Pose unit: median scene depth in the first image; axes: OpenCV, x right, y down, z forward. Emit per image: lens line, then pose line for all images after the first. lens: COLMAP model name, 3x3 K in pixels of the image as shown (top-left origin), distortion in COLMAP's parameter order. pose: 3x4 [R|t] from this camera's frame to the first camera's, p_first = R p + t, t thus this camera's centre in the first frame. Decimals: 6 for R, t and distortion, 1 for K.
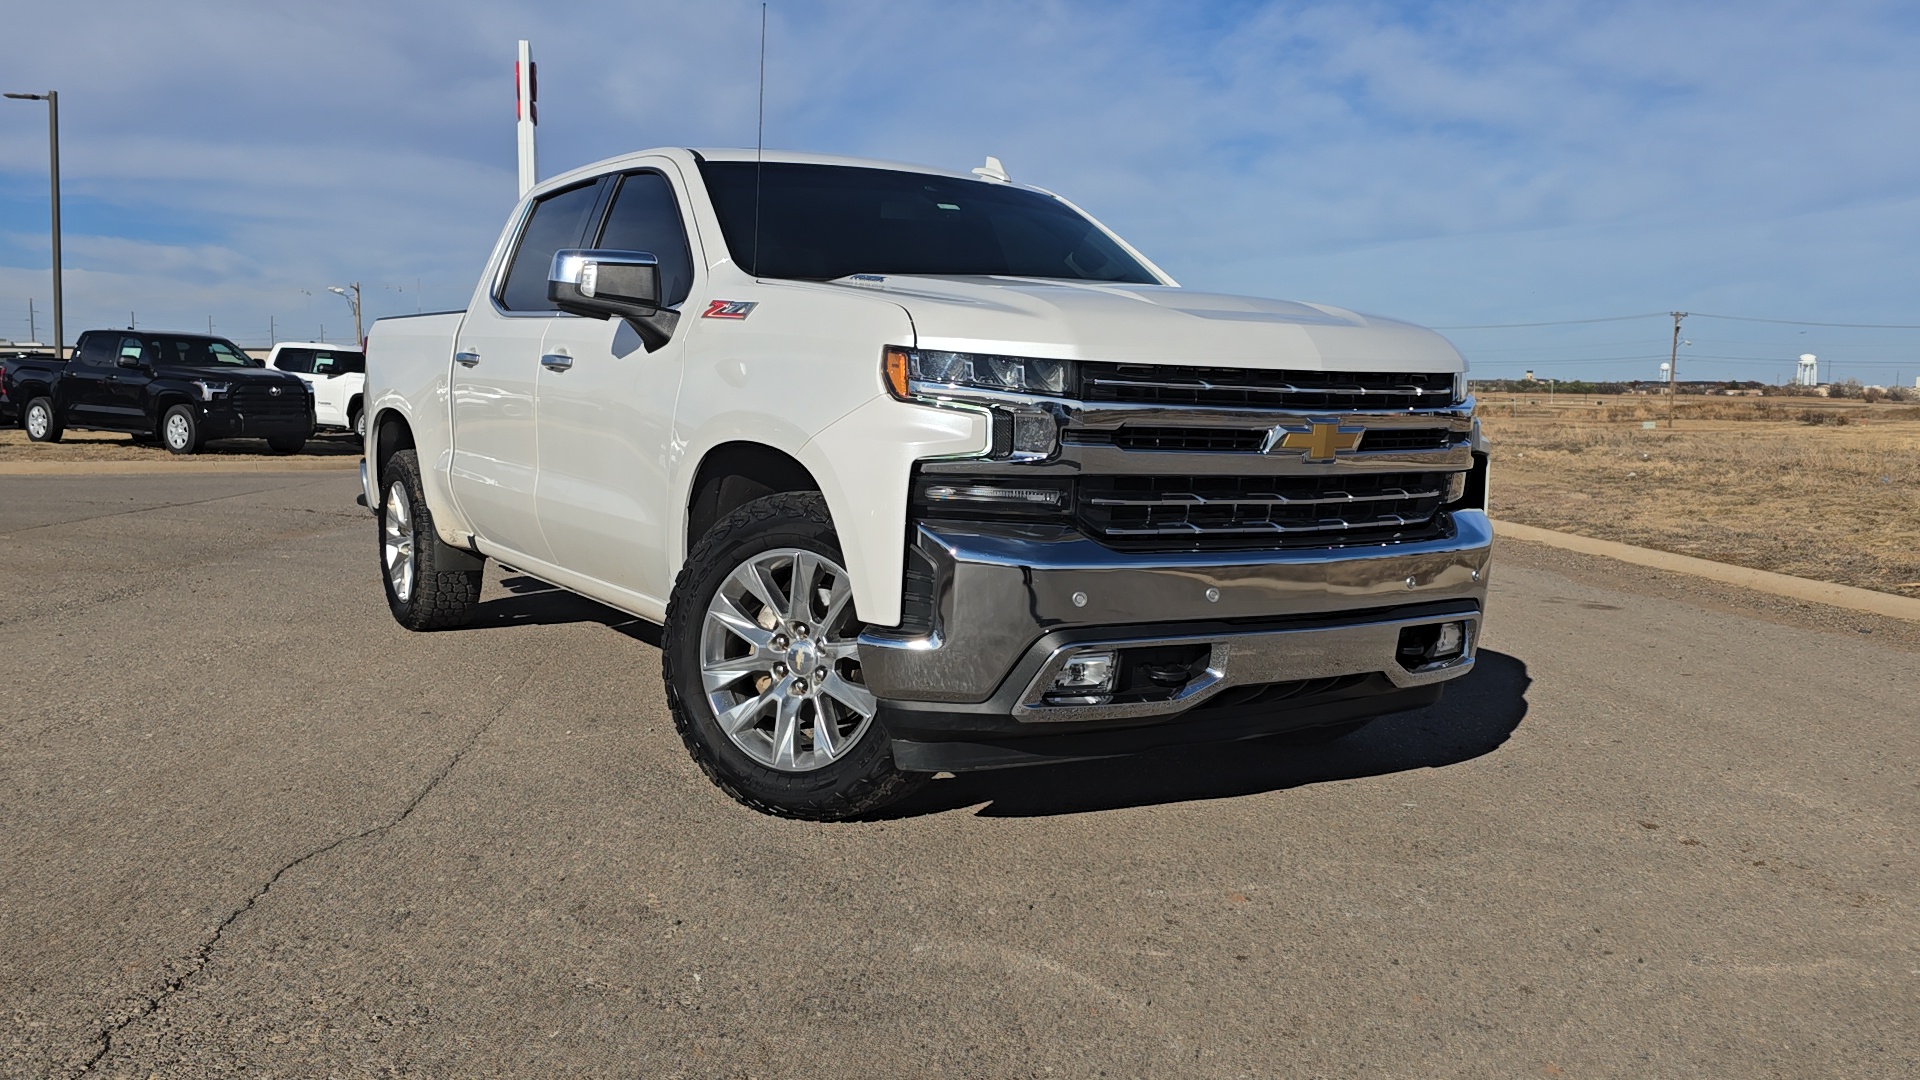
lens RADIAL K [[1594.9, 0, 974.7], [0, 1594.9, 558.9], [0, 0, 1]] dist [-0.015905, 0.029807]
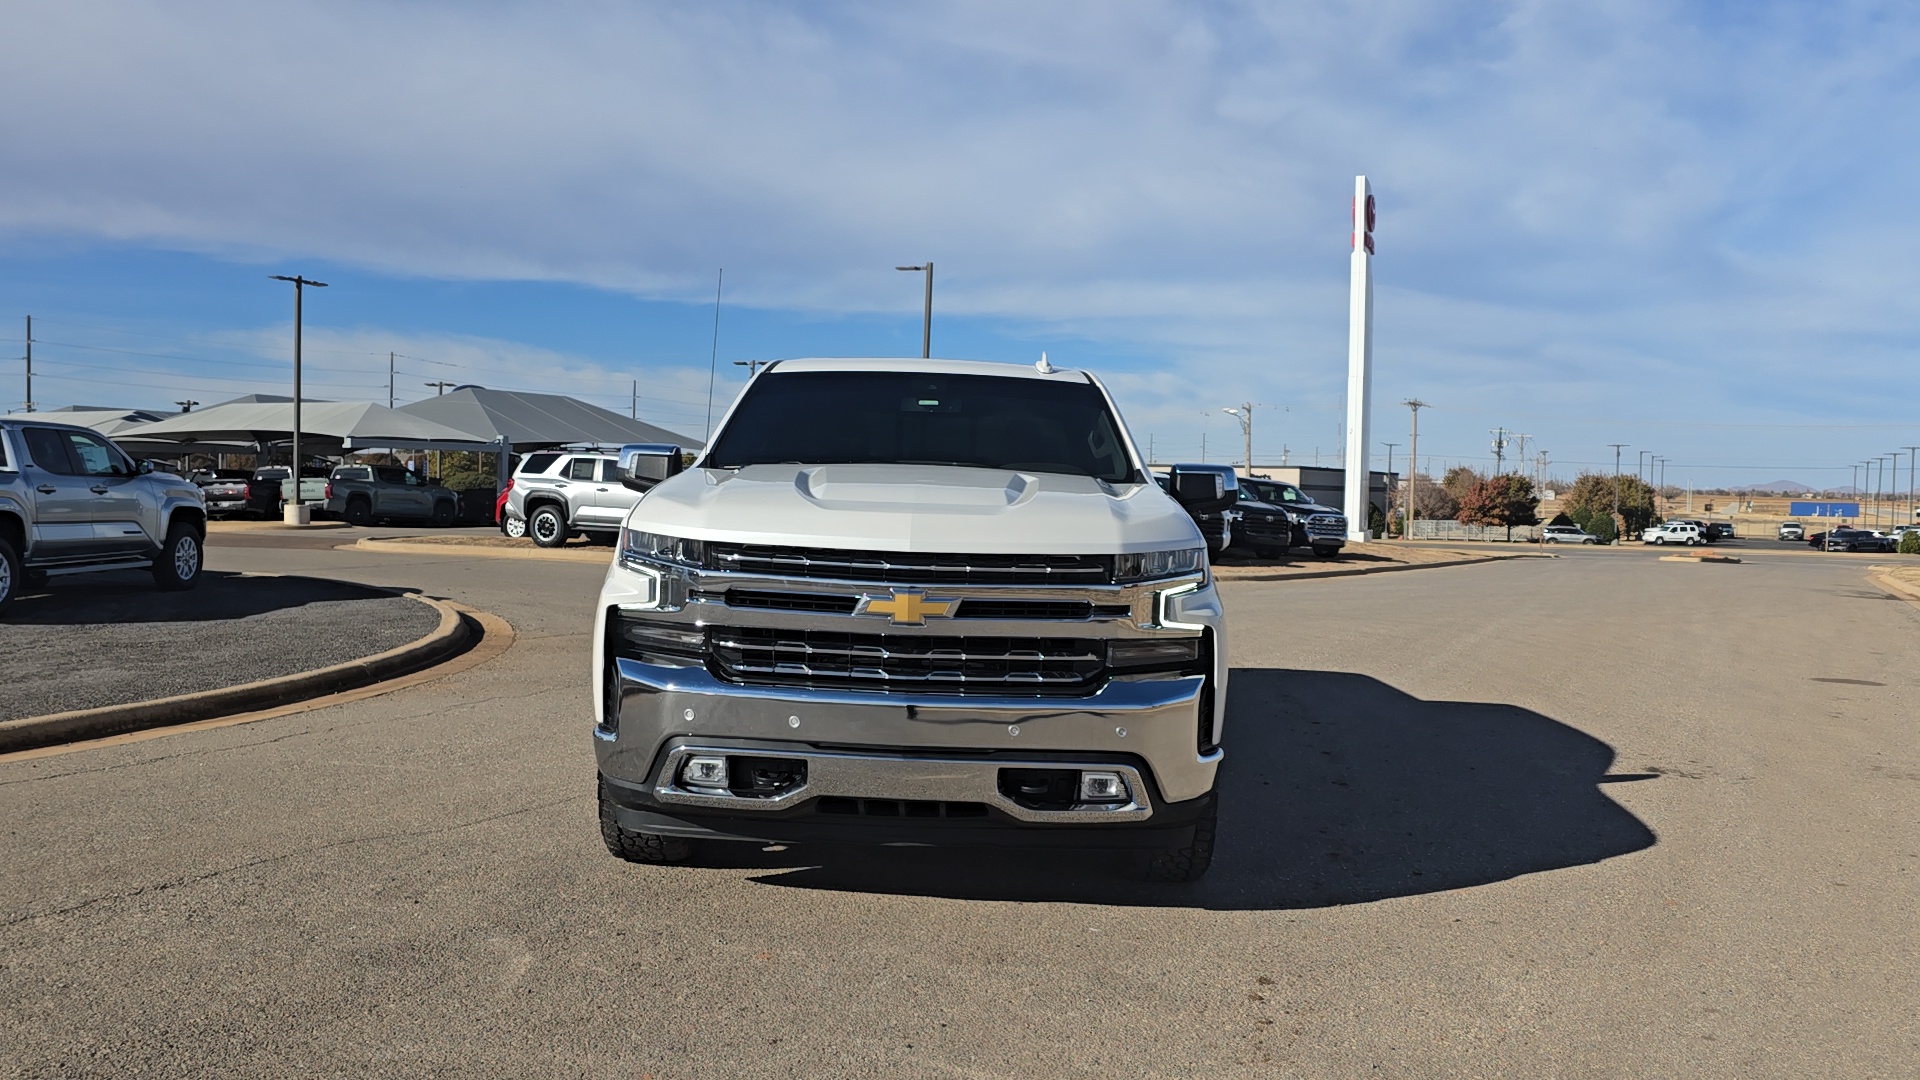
lens RADIAL K [[1594.9, 0, 964.4], [0, 1594.9, 543.8], [0, 0, 1]] dist [-0.015905, 0.029807]
pose [[0.844725, 0.027614, -0.534488, 0.811493], [-0.070205, 0.995756, -0.059510, -0.046379], [0.530576, 0.087793, 0.843078, -0.031611]]
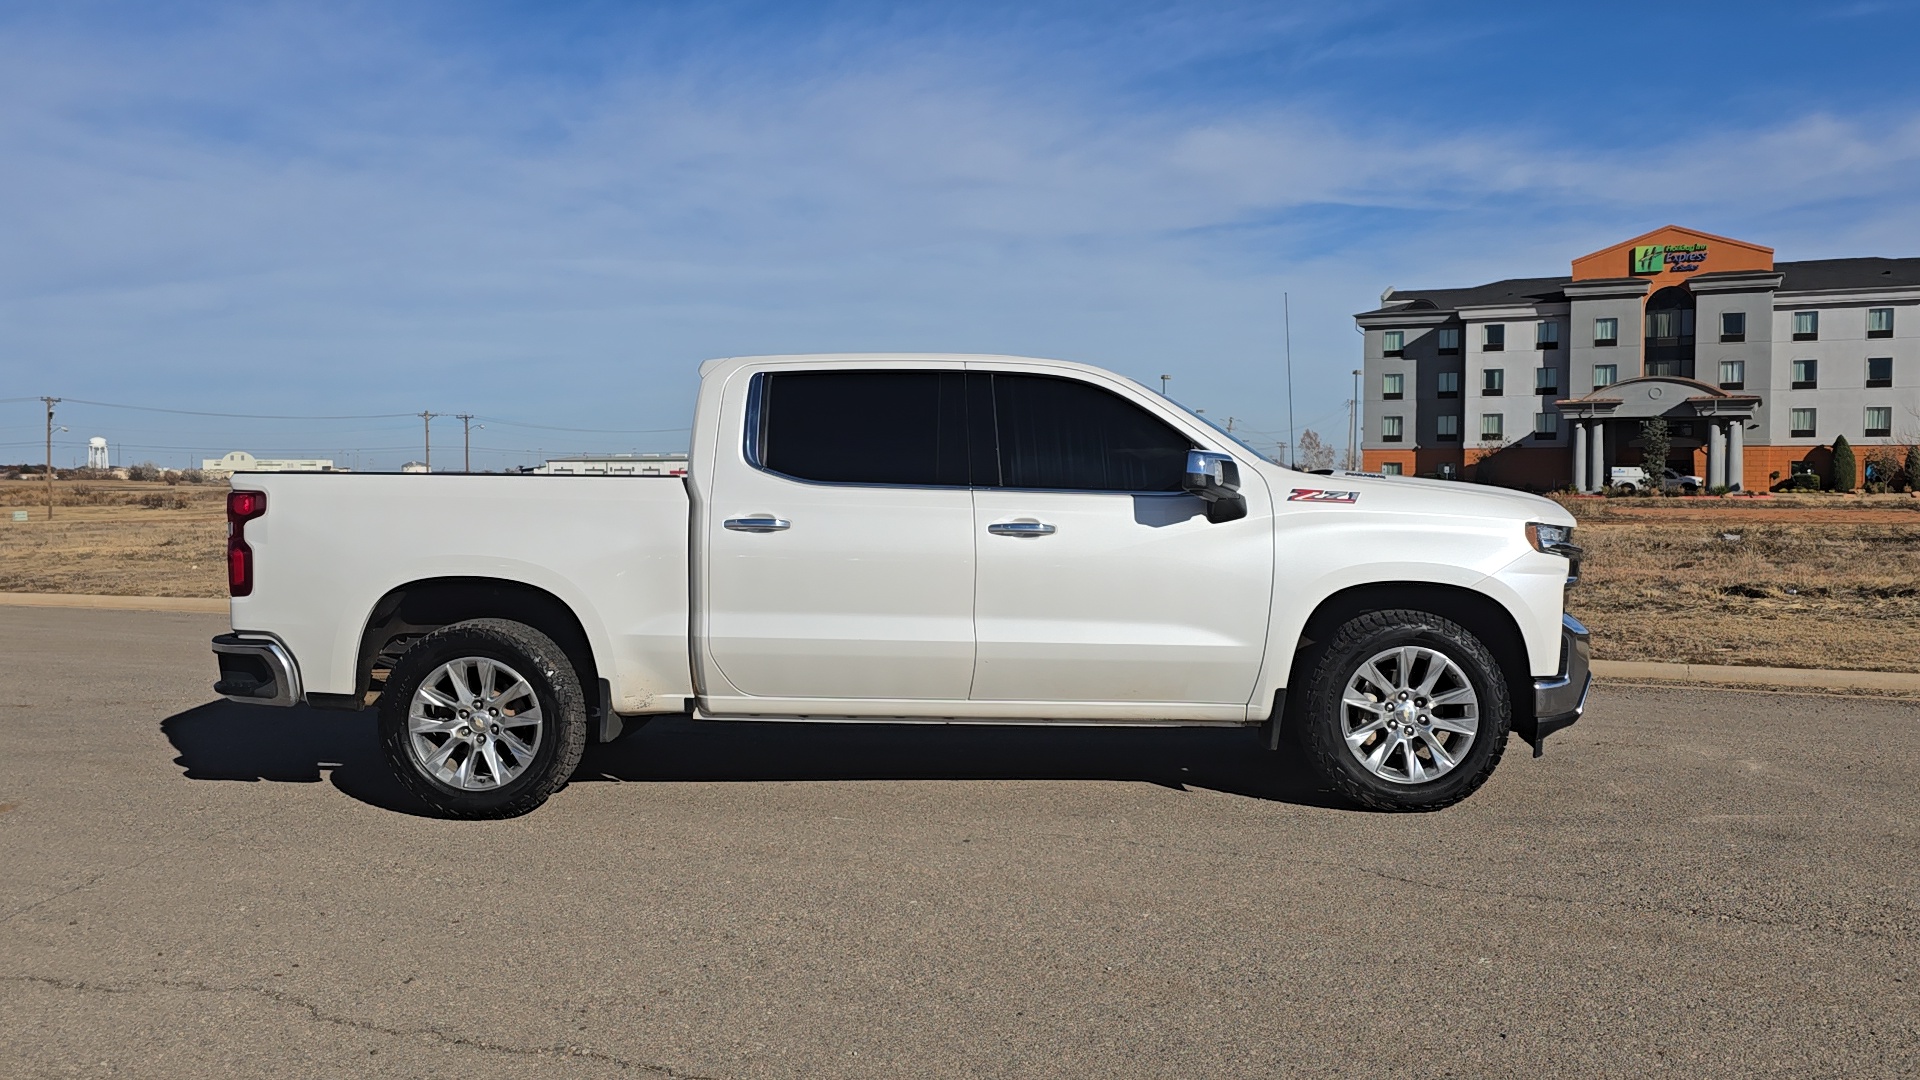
lens RADIAL K [[1594.9, 0, 968.7], [0, 1594.9, 528.8], [0, 0, 1]] dist [-0.015905, 0.029807]
pose [[0.555570, -0.037543, 0.830622, -1.601837], [0.095923, 0.995204, -0.019178, -0.128795], [-0.825918, 0.090331, 0.556506, 0.437235]]
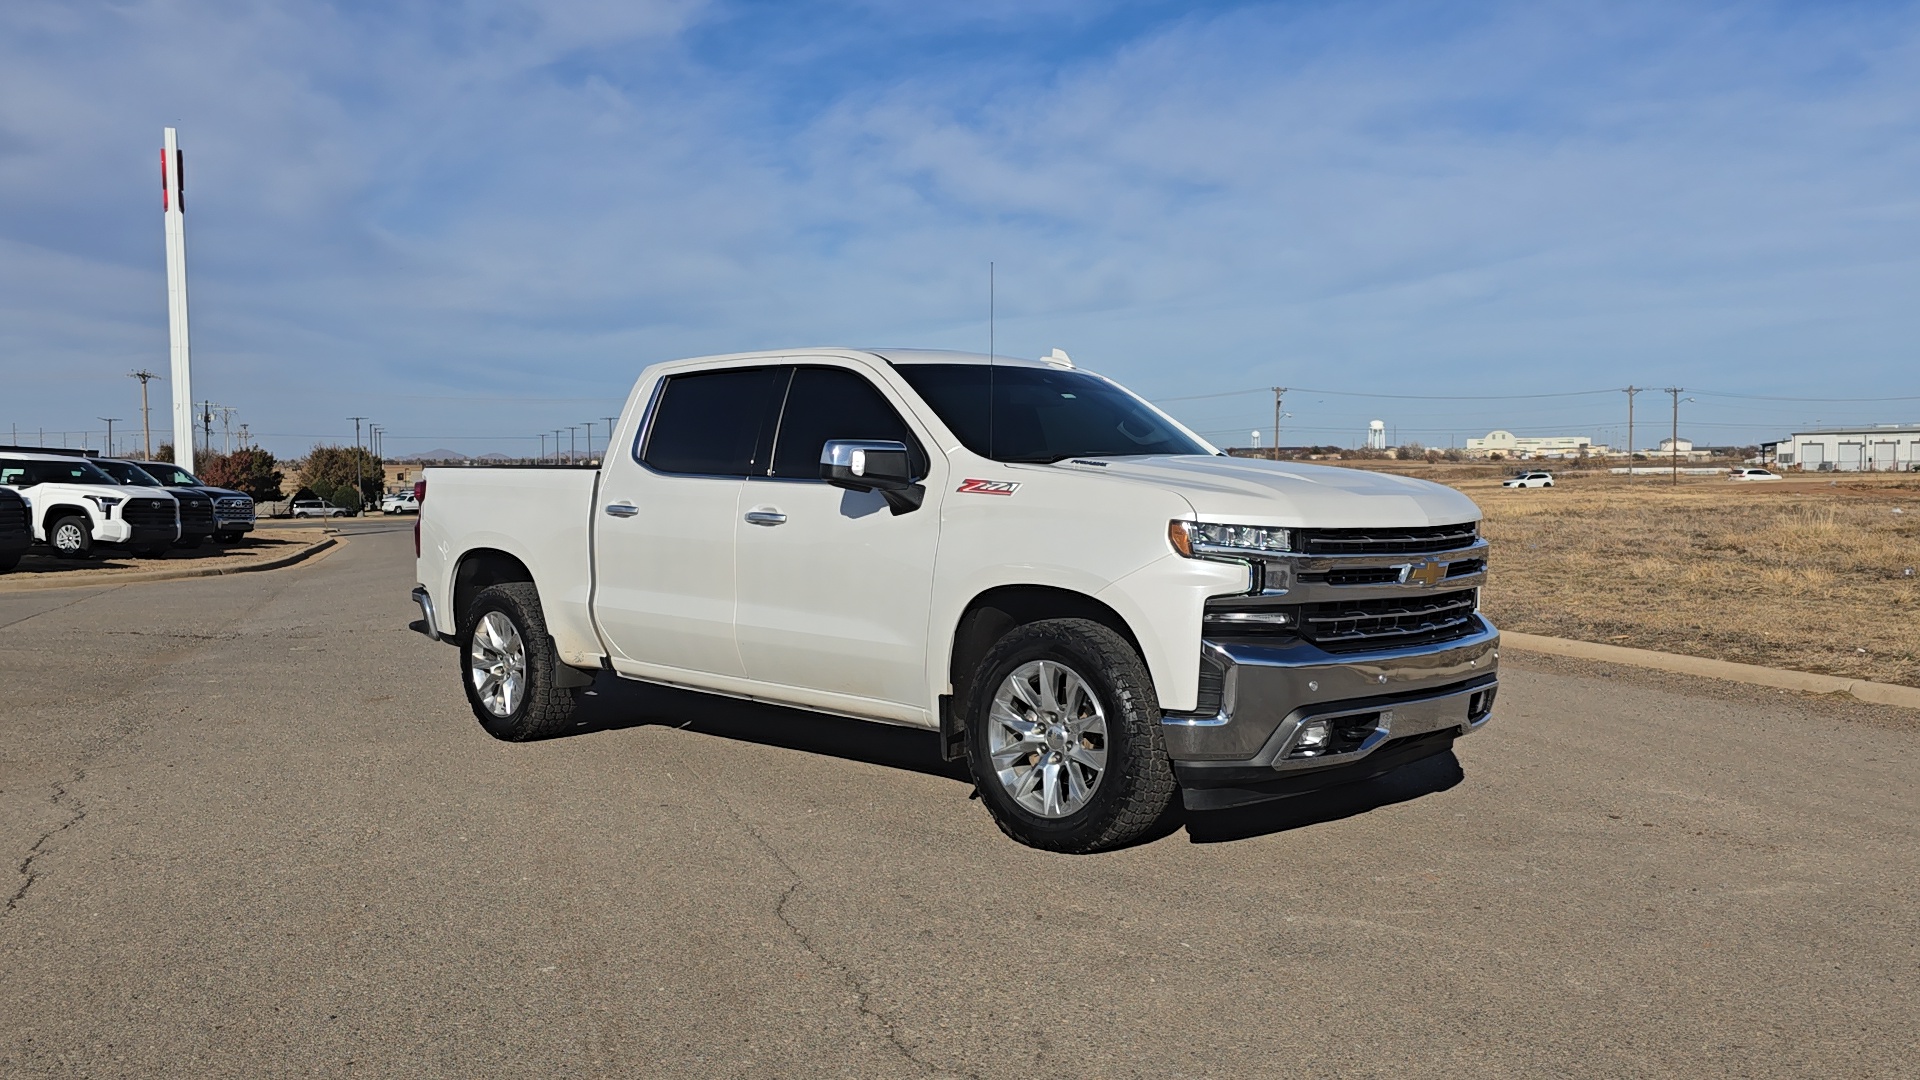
lens RADIAL K [[1594.9, 0, 958.4], [0, 1594.9, 534.1], [0, 0, 1]] dist [-0.015905, 0.029807]
pose [[0.975011, -0.032158, 0.219819, -0.482493], [0.046012, 0.997244, -0.058200, -0.037731], [-0.217341, 0.066860, 0.973803, -0.328180]]
